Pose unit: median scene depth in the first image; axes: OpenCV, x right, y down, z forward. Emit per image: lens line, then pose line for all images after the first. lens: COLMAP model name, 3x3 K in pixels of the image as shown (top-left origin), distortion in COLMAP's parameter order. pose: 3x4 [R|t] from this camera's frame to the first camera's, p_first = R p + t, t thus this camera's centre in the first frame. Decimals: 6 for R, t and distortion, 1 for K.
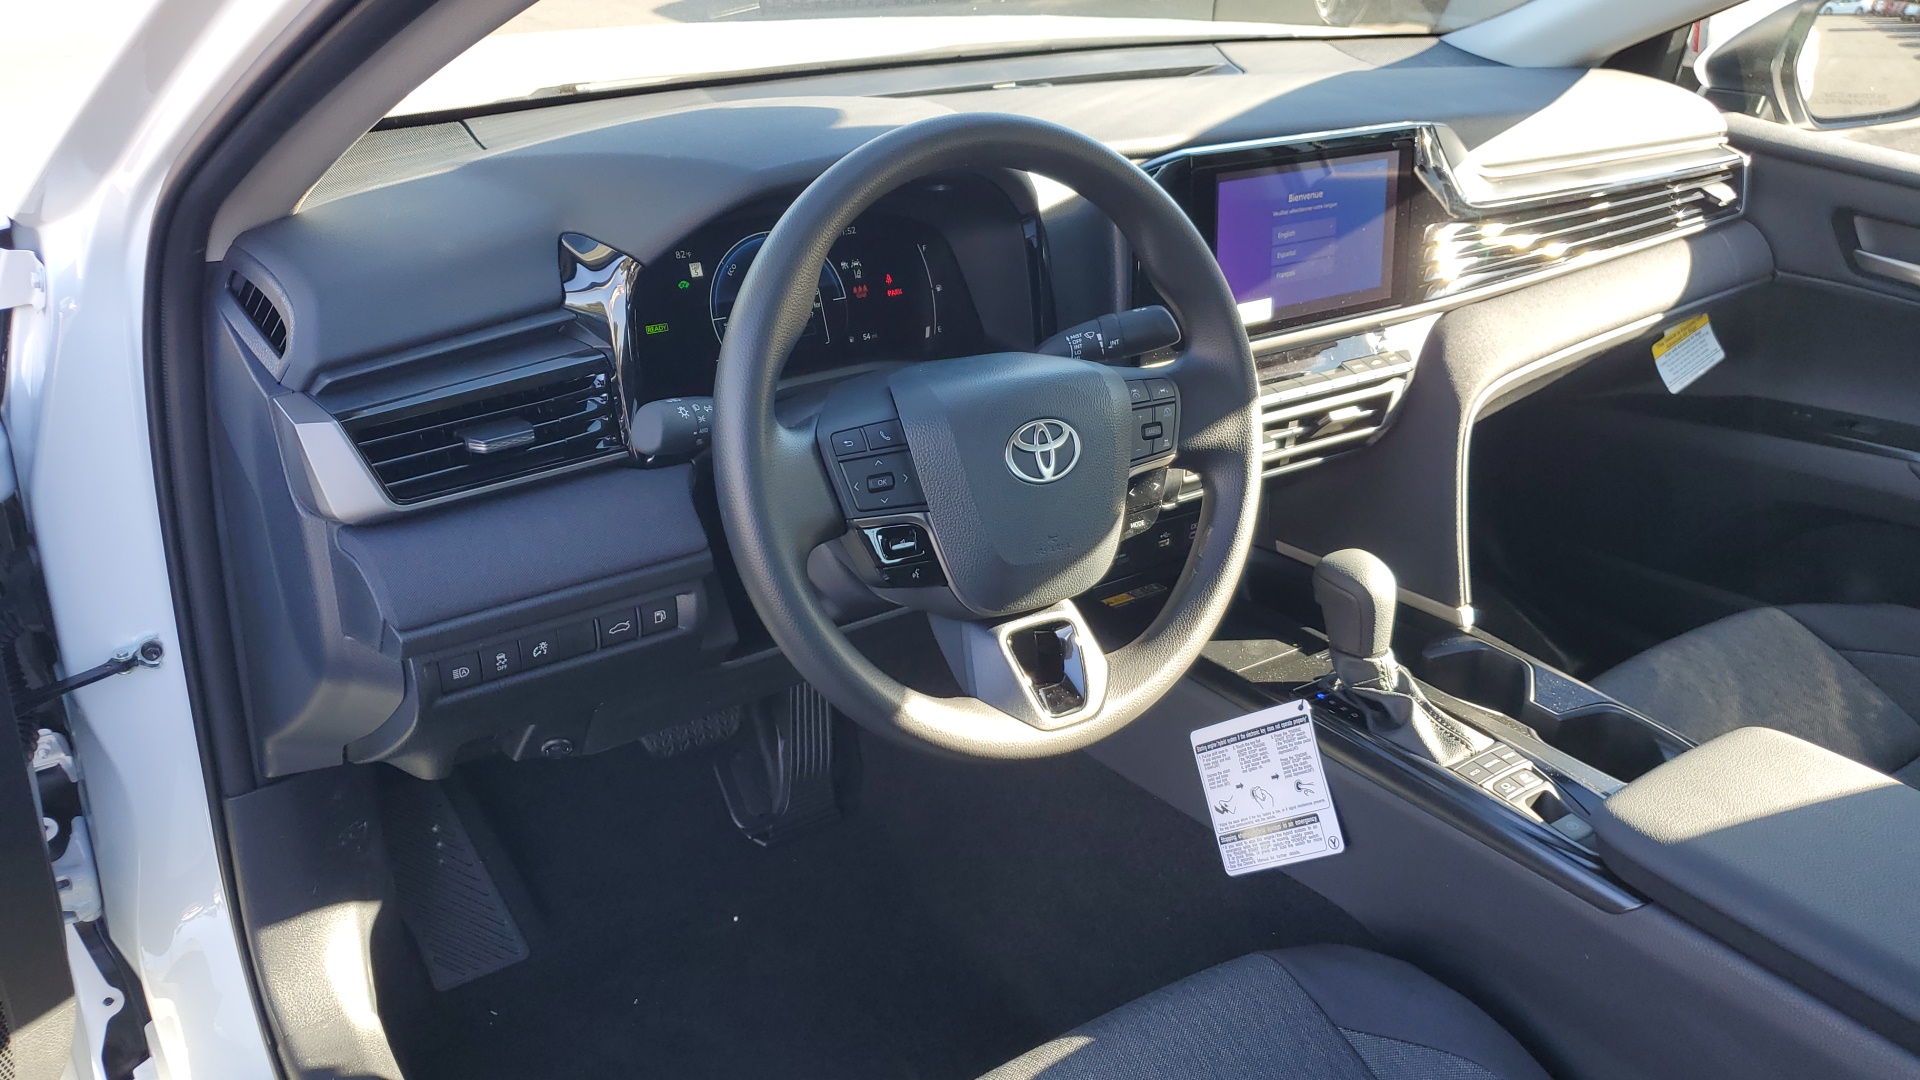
lens RADIAL K [[1507.7, 0, 955.9], [0, 1507.7, 525.2], [0, 0, 1]] dist [0.045289, -0.087277]
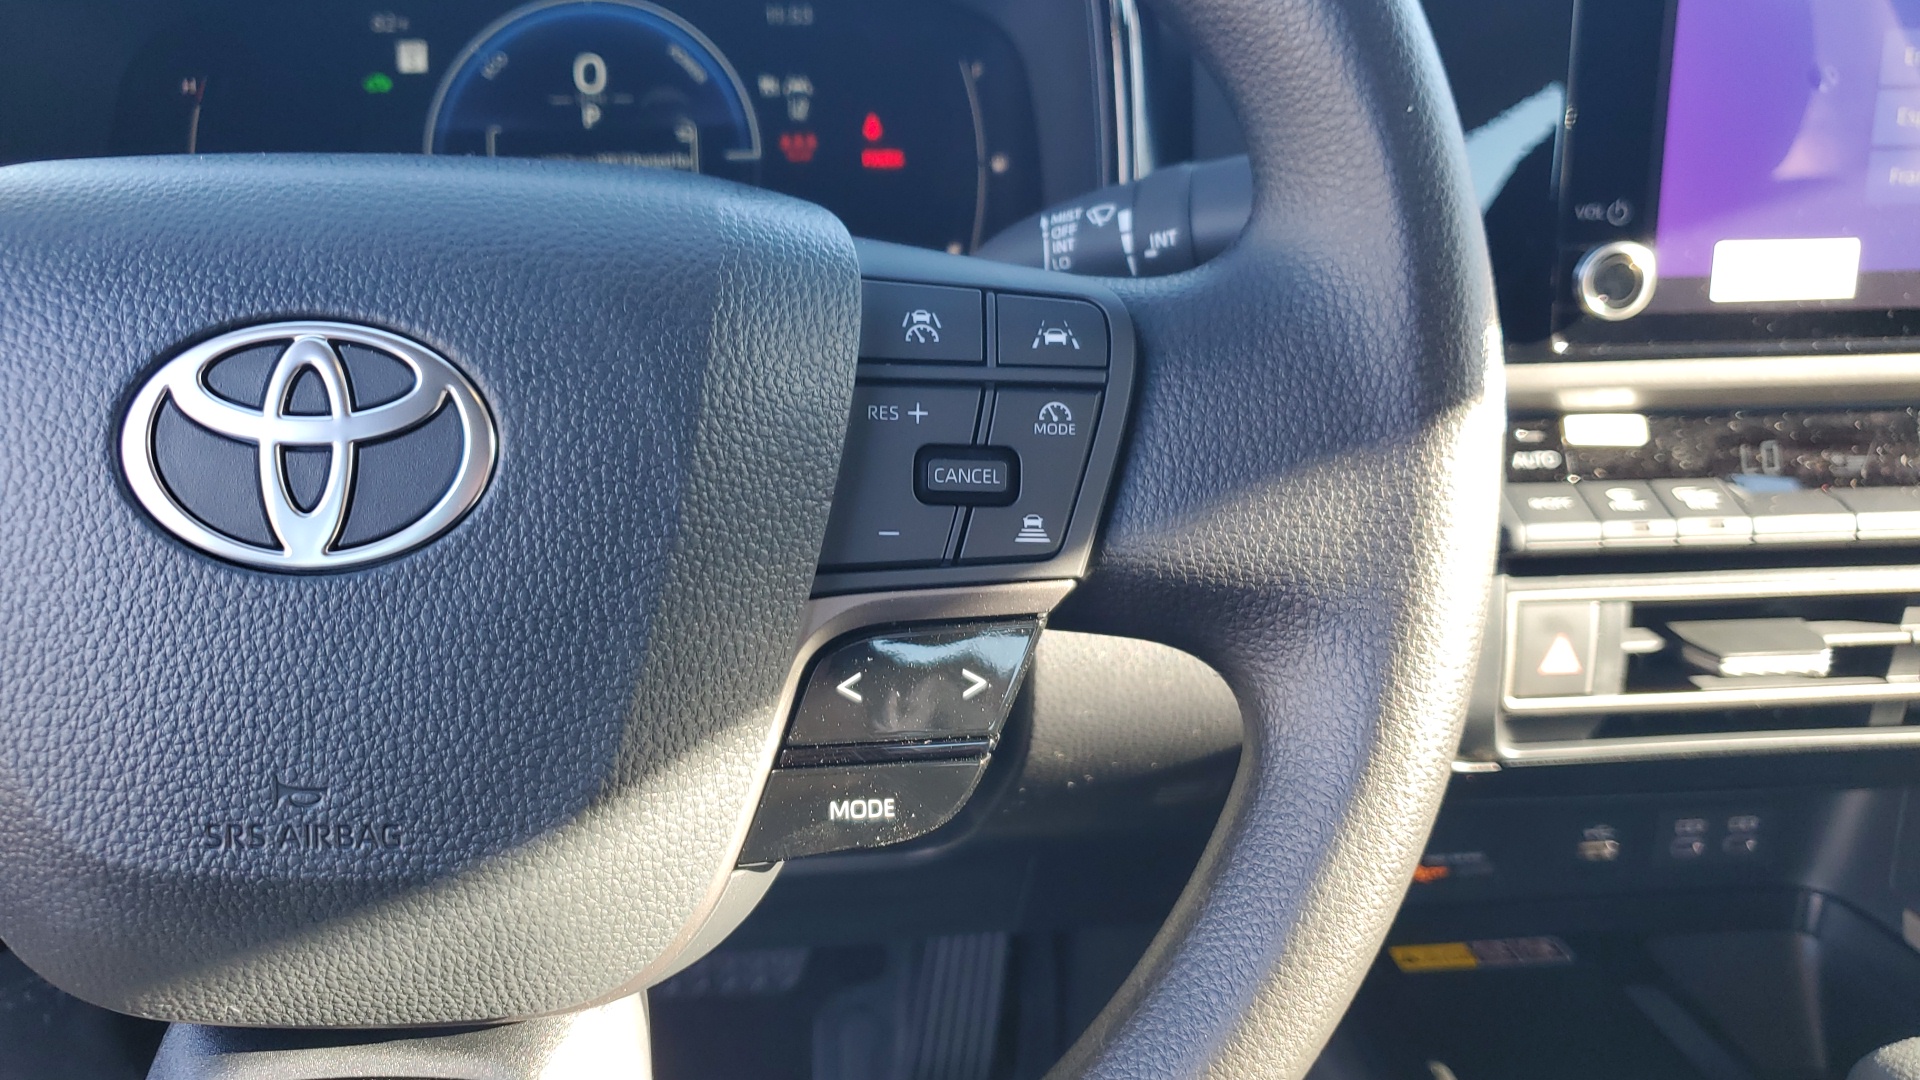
lens RADIAL K [[1507.7, 0, 927.3], [0, 1507.7, 559.3], [0, 0, 1]] dist [0.045289, -0.087277]
pose [[0.858493, 0.157982, -0.487885, 0.219249], [-0.185502, 0.982609, -0.008233, -0.037774], [0.478099, 0.097572, 0.872869, 0.653938]]
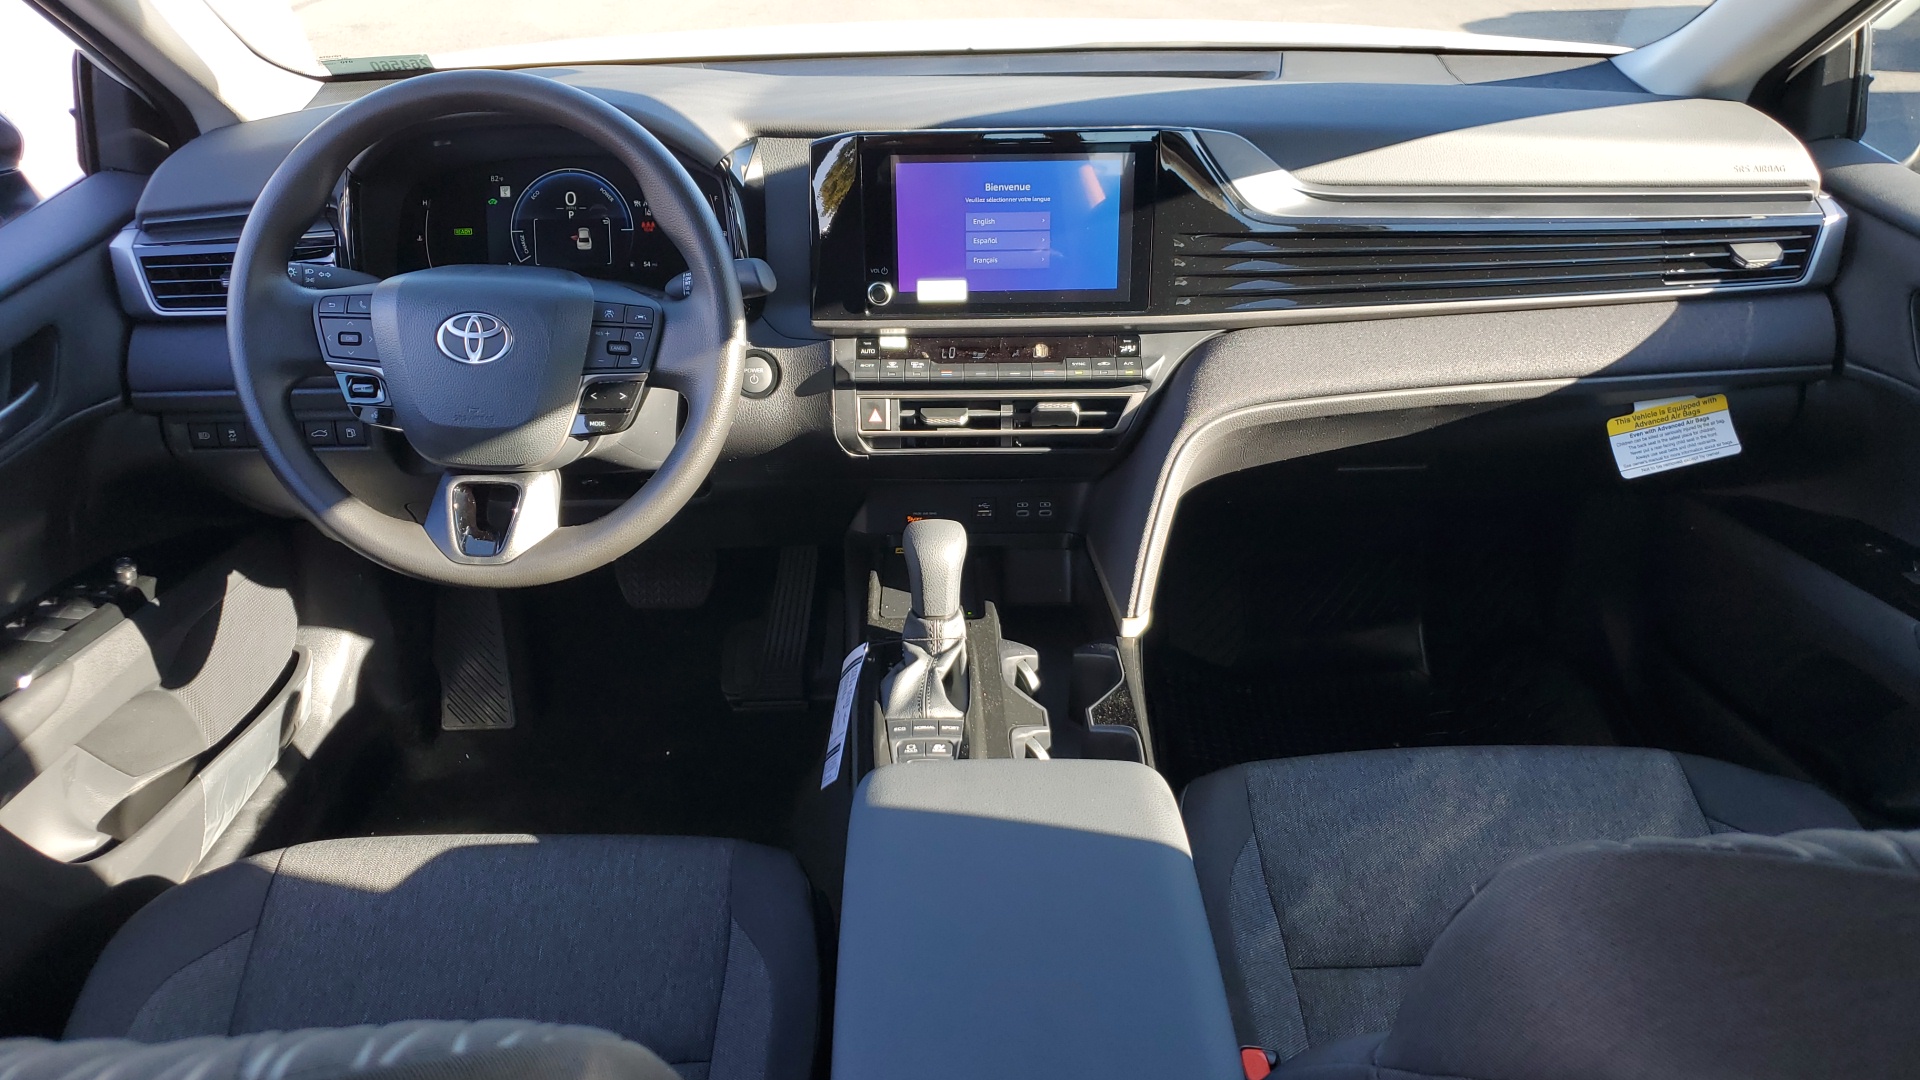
lens RADIAL K [[1507.7, 0, 972.5], [0, 1507.7, 580.7], [0, 0, 1]] dist [0.045289, -0.087277]
pose [[0.827715, 0.221651, -0.515519, 0.867309], [-0.209766, 0.974298, 0.082107, -0.034424], [0.520468, 0.040177, 0.852935, 0.116482]]
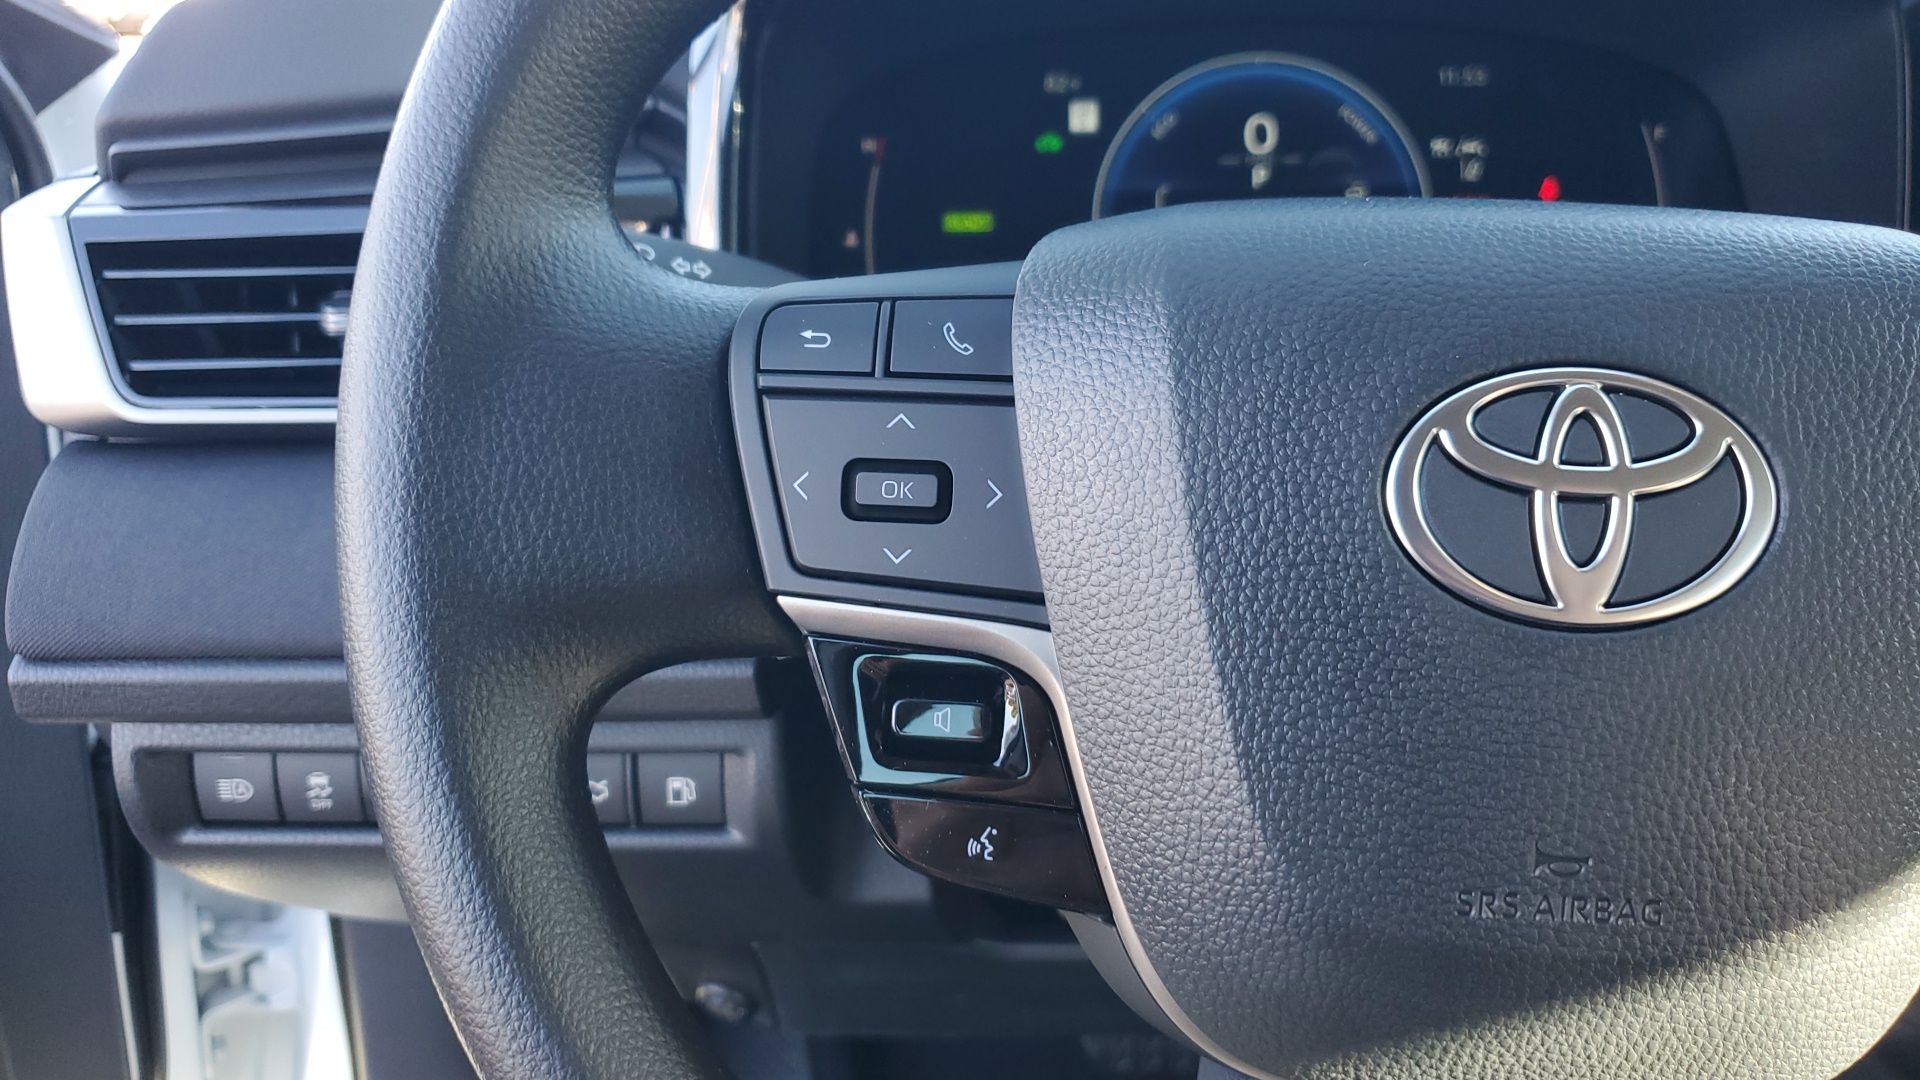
lens RADIAL K [[1507.7, 0, 975.0], [0, 1507.7, 583.5], [0, 0, 1]] dist [0.045289, -0.087277]
pose [[0.802306, 0.171042, -0.571882, 0.096627], [-0.222538, 0.974705, -0.020683, -0.006867], [0.553879, 0.143859, 0.820075, 0.590061]]
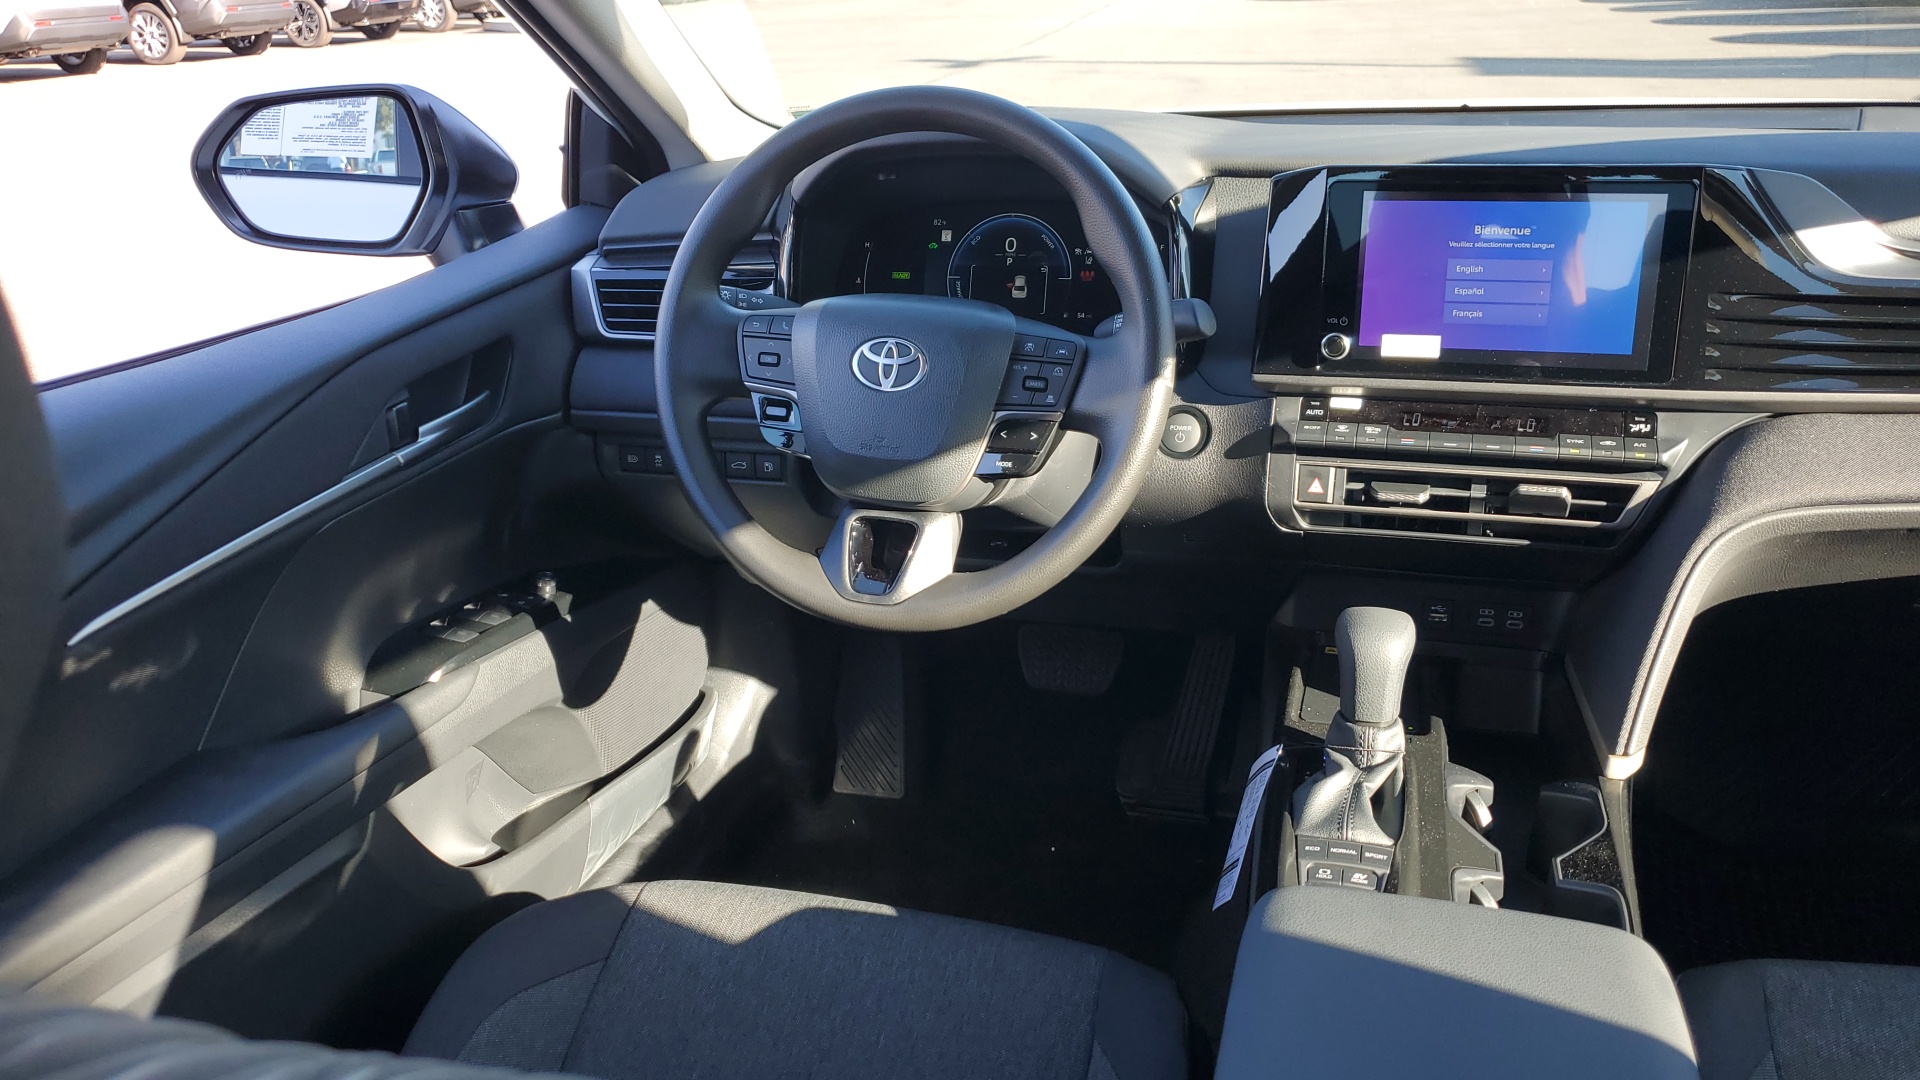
lens RADIAL K [[1507.7, 0, 937.6], [0, 1507.7, 554.4], [0, 0, 1]] dist [0.045289, -0.087277]
pose [[0.608870, 0.231620, -0.758703, 0.803363], [-0.285279, 0.956370, 0.063024, 0.005947], [0.740198, 0.178069, 0.648381, 0.225855]]
